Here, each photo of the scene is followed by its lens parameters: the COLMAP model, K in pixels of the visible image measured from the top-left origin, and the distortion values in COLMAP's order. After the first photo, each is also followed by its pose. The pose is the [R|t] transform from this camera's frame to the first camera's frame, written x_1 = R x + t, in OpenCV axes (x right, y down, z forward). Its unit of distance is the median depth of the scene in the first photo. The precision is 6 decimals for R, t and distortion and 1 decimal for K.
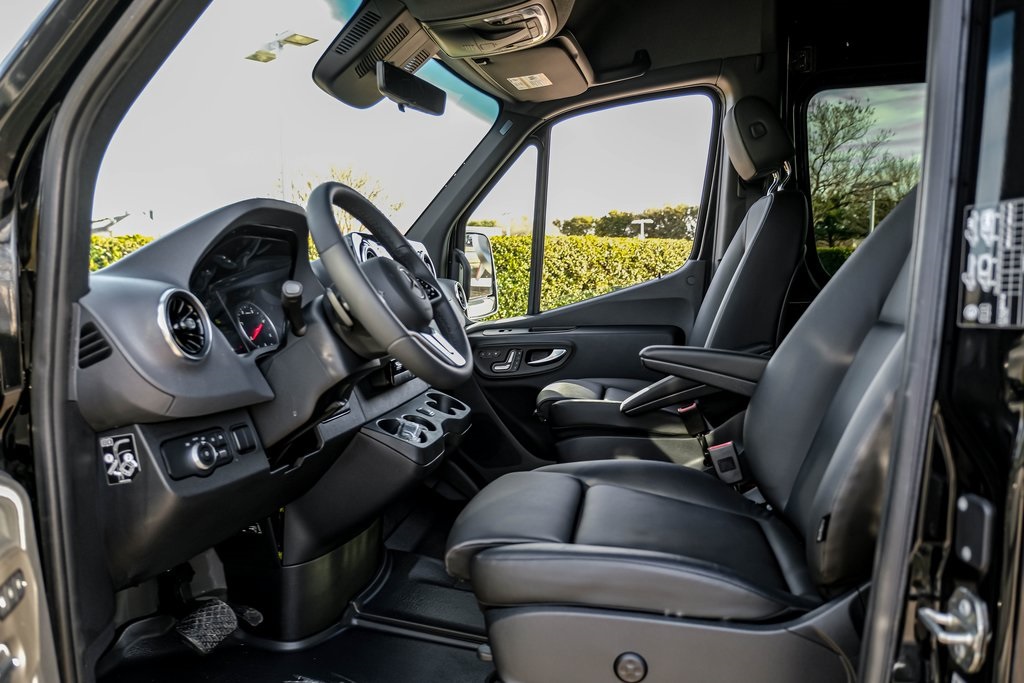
lens RADIAL K [[715.0, 0, 512.0], [0, 715.0, 341.5], [0, 0, 1]] dist [-0.027936, 0.003552]
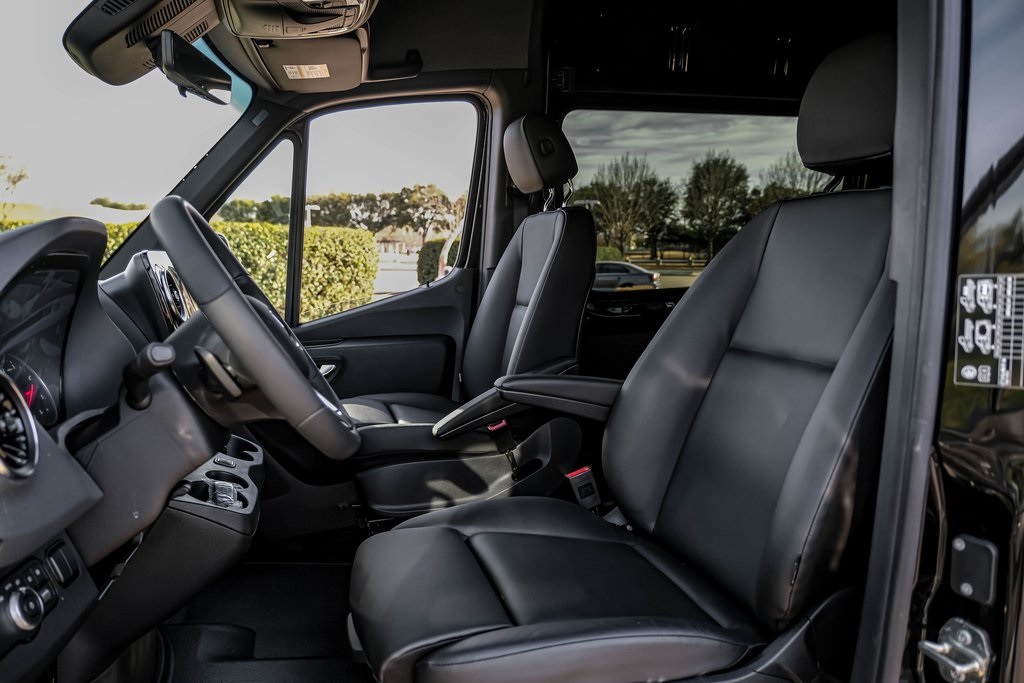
lens RADIAL K [[704.0, 0, 512.0], [0, 704.0, 341.5], [0, 0, 1]] dist [-0.030891, 0.004040]
pose [[0.899505, -0.043412, 0.434748, -0.200950], [0.035201, 0.999018, 0.026924, -0.062986], [-0.435490, -0.008915, 0.900150, 0.148406]]
